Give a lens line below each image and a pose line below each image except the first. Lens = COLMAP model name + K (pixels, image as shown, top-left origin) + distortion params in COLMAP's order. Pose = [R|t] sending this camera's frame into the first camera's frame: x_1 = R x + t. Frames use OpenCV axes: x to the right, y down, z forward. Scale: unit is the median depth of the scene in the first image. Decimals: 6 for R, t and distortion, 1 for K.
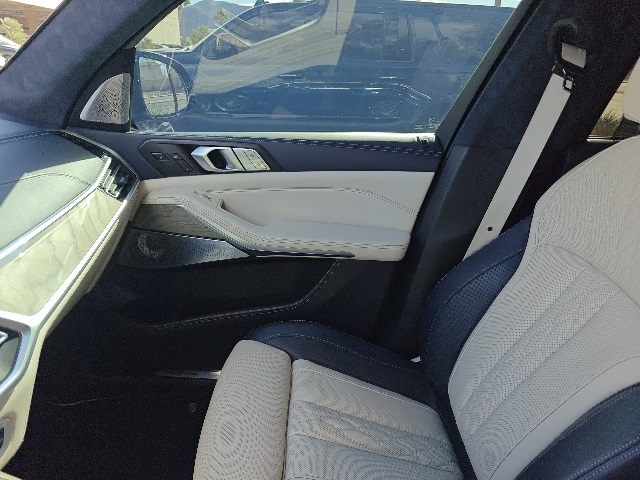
lens RADIAL K [[431.1, 0, 318.3], [0, 431.1, 244.9], [0, 0, 1]] dist [0.023044, -0.019990]
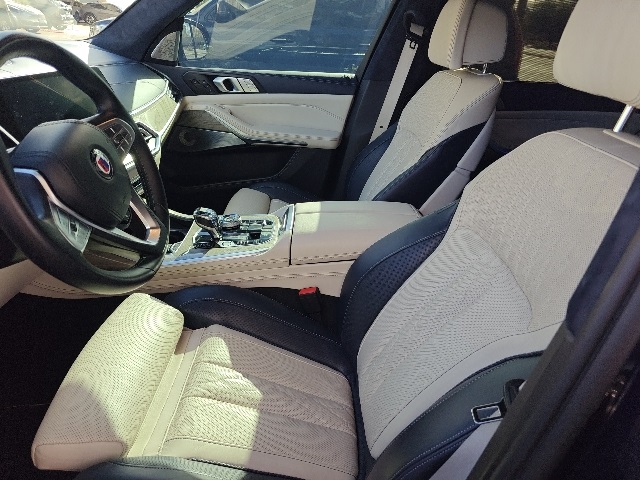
lens RADIAL K [[431.1, 0, 322.7], [0, 431.1, 245.5], [0, 0, 1]] dist [0.023044, -0.019990]
pose [[0.999115, 0.014498, 0.039497, 0.083169], [-0.017203, 0.997467, 0.069020, 0.316069], [-0.038396, -0.069638, 0.996833, -0.777038]]
